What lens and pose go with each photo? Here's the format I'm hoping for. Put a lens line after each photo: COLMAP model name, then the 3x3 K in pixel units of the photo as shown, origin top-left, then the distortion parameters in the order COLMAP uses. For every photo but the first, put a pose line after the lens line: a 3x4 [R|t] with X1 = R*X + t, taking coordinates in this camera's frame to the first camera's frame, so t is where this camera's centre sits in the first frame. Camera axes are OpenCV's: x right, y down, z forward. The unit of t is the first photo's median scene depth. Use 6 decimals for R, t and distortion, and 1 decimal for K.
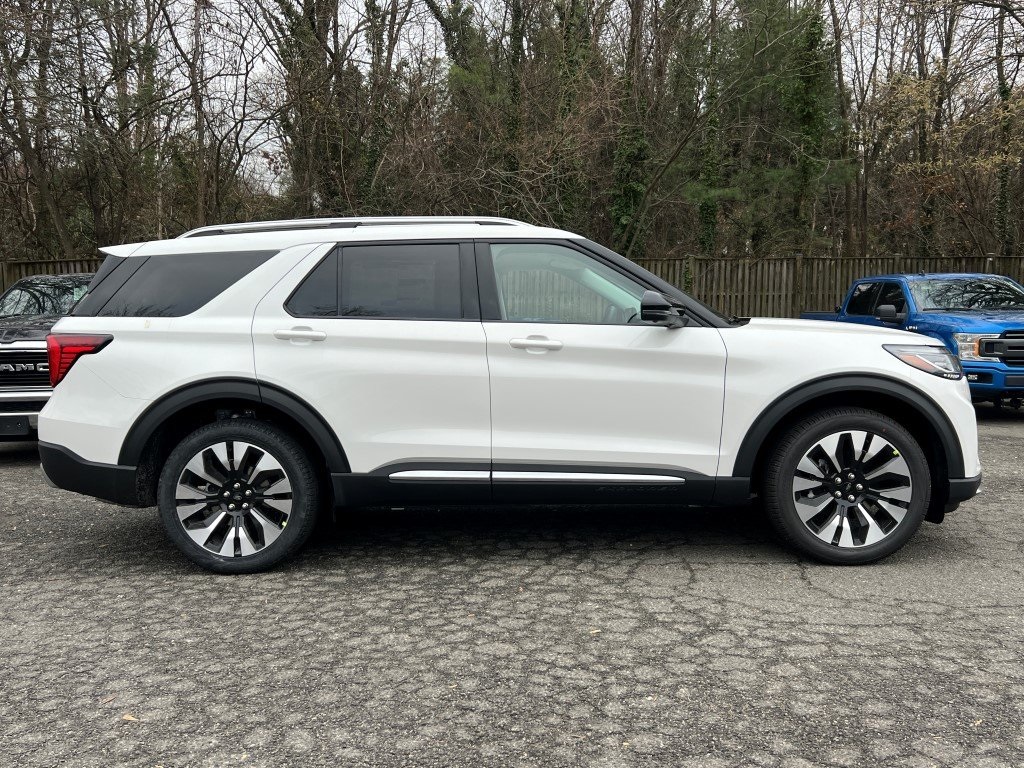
lens RADIAL K [[918.9, 0, 511.9], [0, 918.9, 380.9], [0, 0, 1]] dist [0.009533, -0.001484]
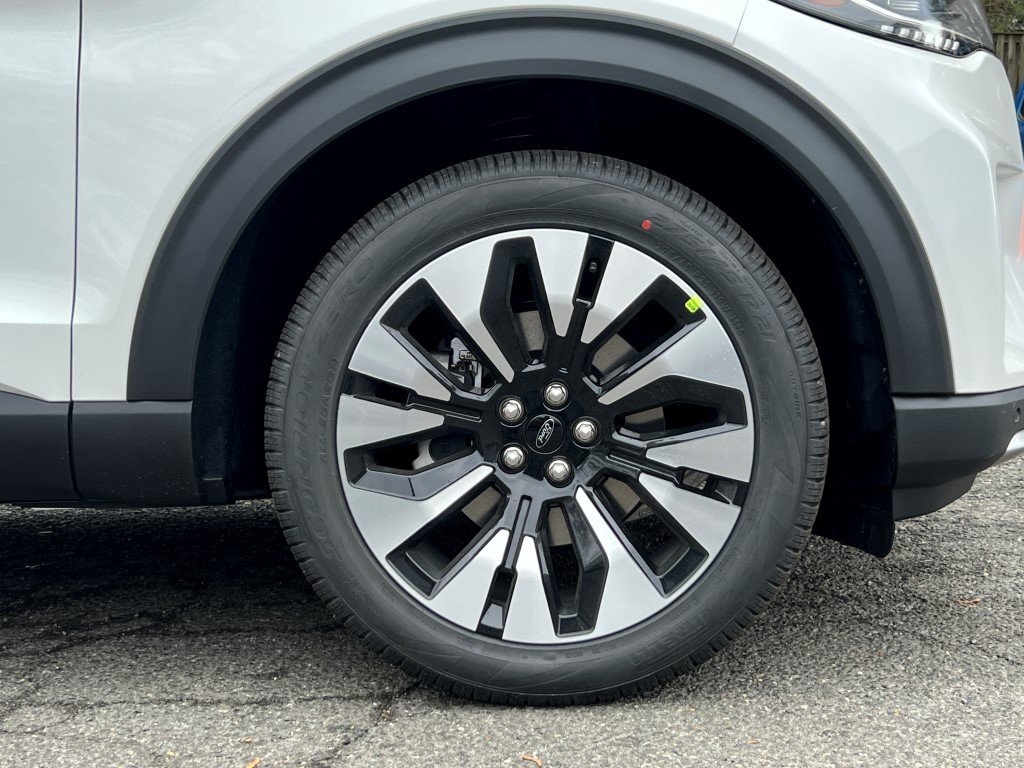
lens RADIAL K [[1586.5, 0, 512.1], [0, 1586.5, 385.1], [0, 0, 1]] dist [0.143217, 0.000000]
pose [[0.999899, -0.013467, -0.004440, 0.361289], [0.013624, 0.999210, 0.037321, 0.082987], [0.003934, -0.037378, 0.999293, 0.511885]]
